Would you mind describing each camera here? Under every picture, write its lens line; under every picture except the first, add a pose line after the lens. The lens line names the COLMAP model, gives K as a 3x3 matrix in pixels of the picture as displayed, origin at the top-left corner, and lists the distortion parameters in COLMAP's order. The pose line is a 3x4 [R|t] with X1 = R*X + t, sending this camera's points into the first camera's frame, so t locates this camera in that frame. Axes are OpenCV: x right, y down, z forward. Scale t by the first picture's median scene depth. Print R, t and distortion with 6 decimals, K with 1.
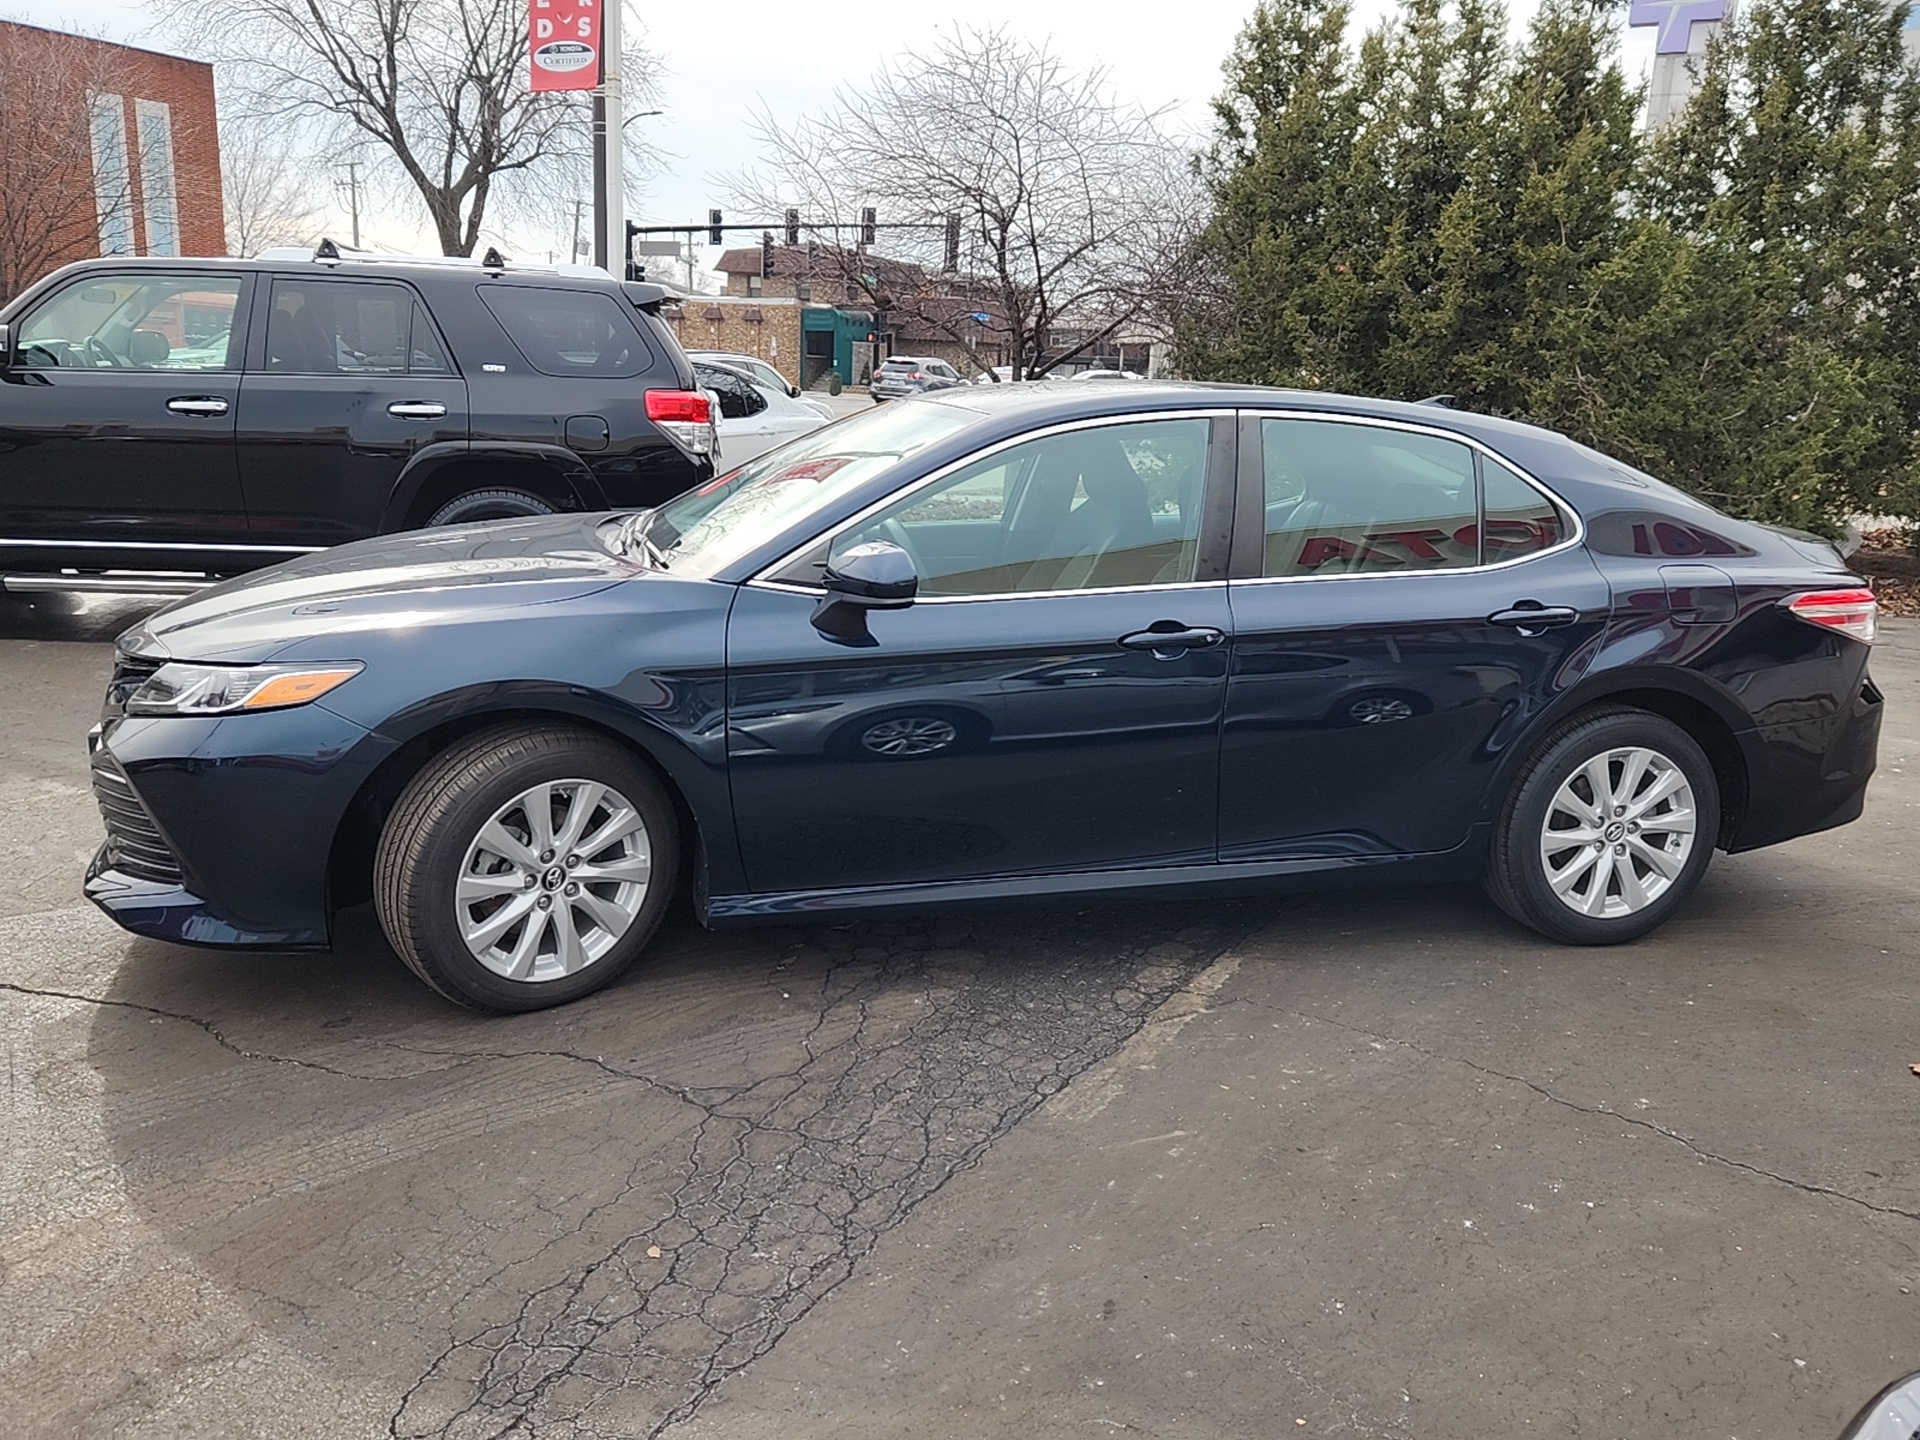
lens RADIAL K [[1603.2, 0, 963.1], [0, 1603.2, 728.6], [0, 0, 1]] dist [0.065185, -0.002793]
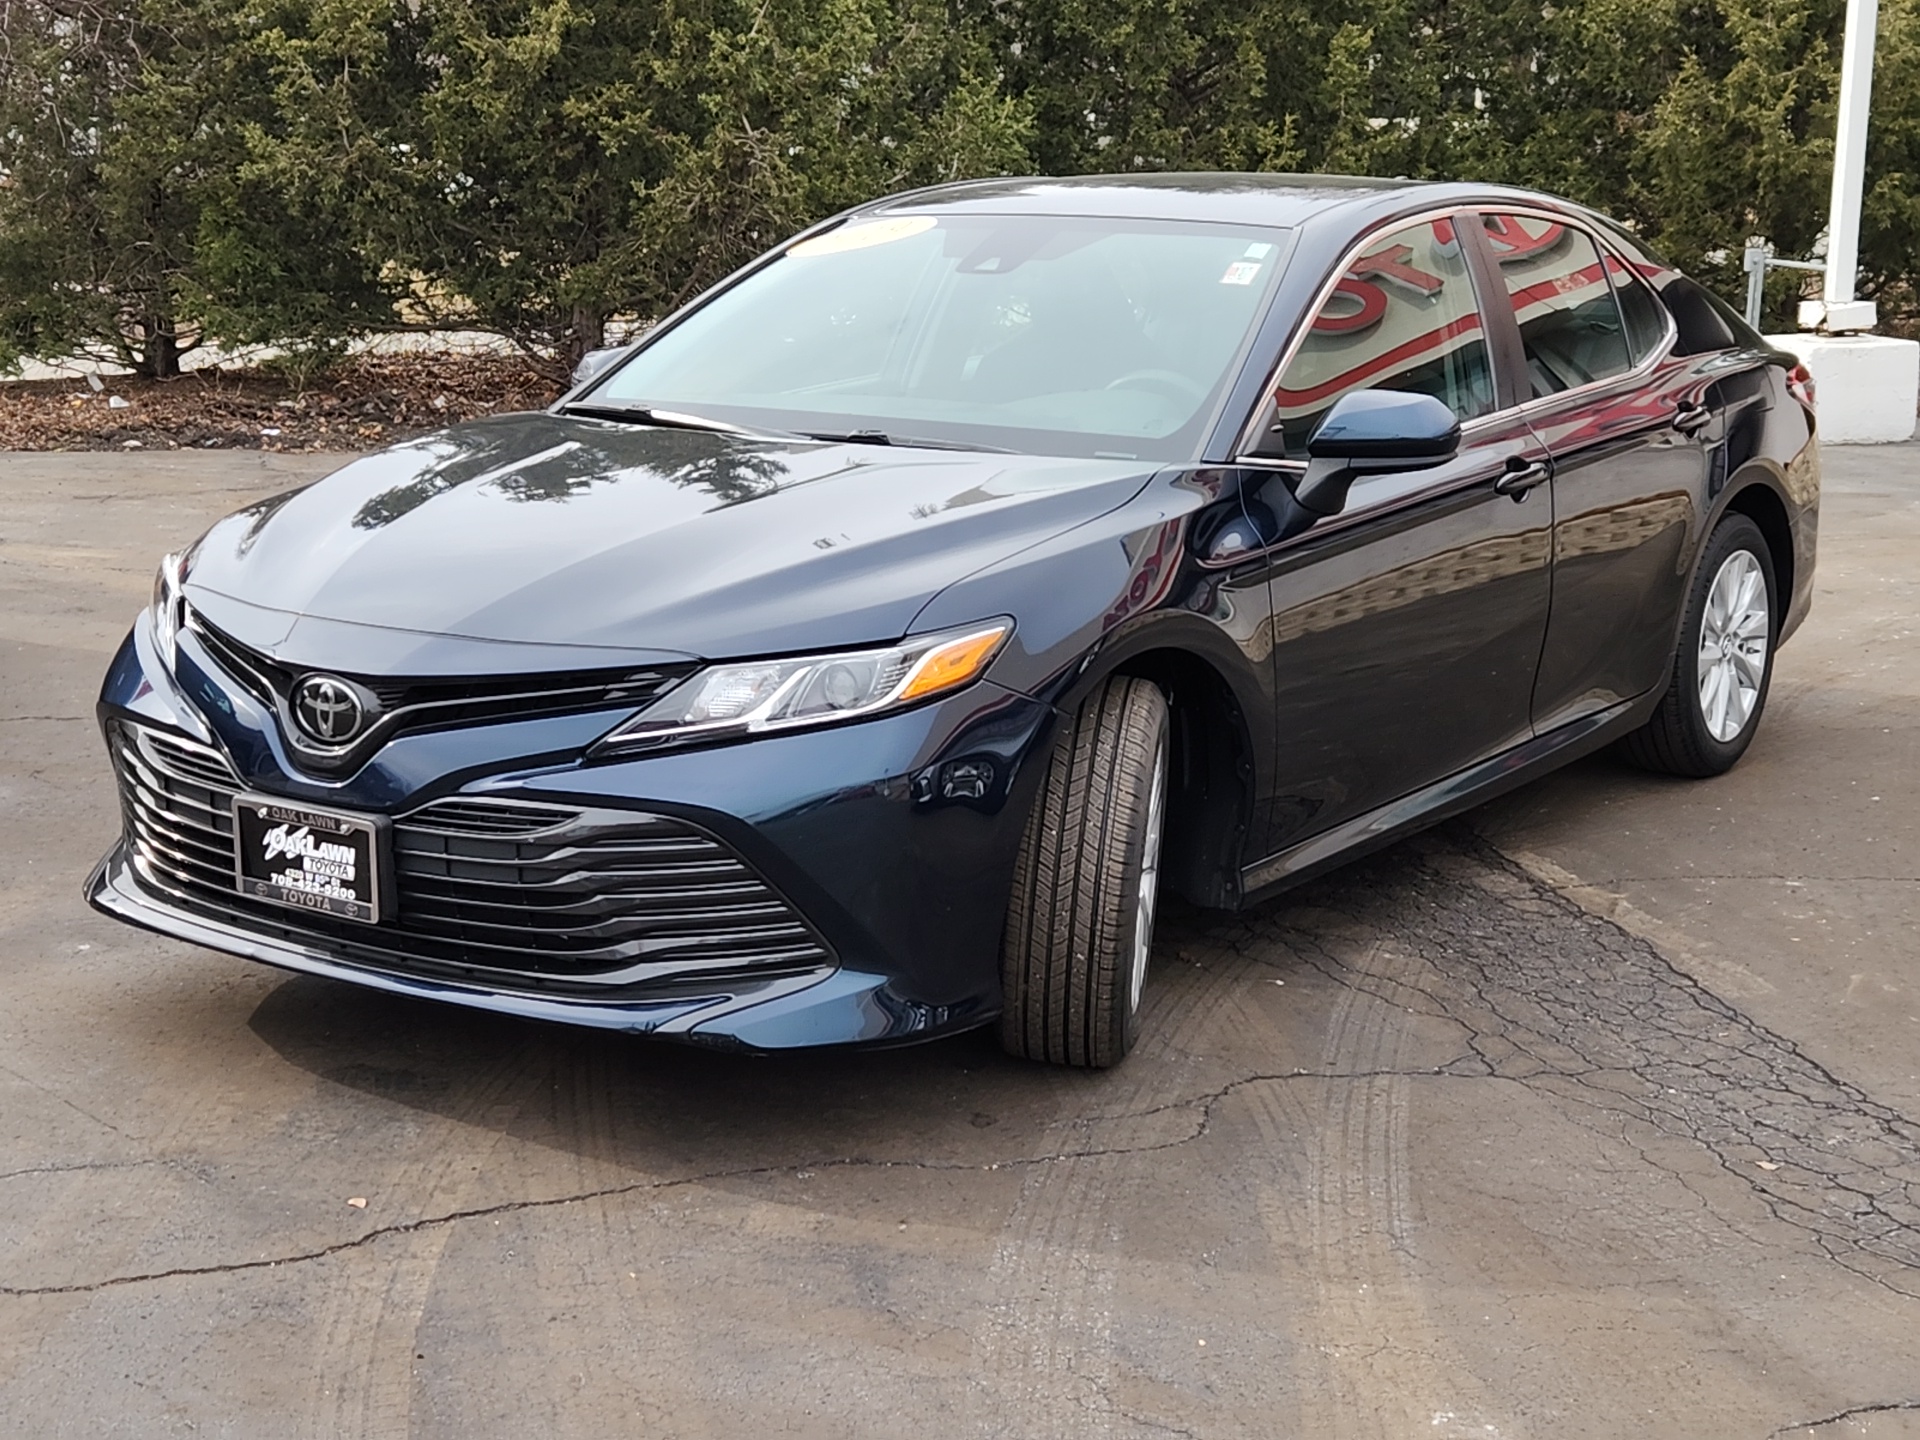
lens RADIAL K [[2771.3, 0, 960.0], [0, 2771.3, 720.0], [0, 0, 1]] dist [0.118847, -0.178174]
pose [[0.782591, -0.166177, 0.599947, -1.119645], [0.166619, 0.984467, 0.055340, -0.066042], [-0.599824, 0.056654, 0.798124, 0.003232]]
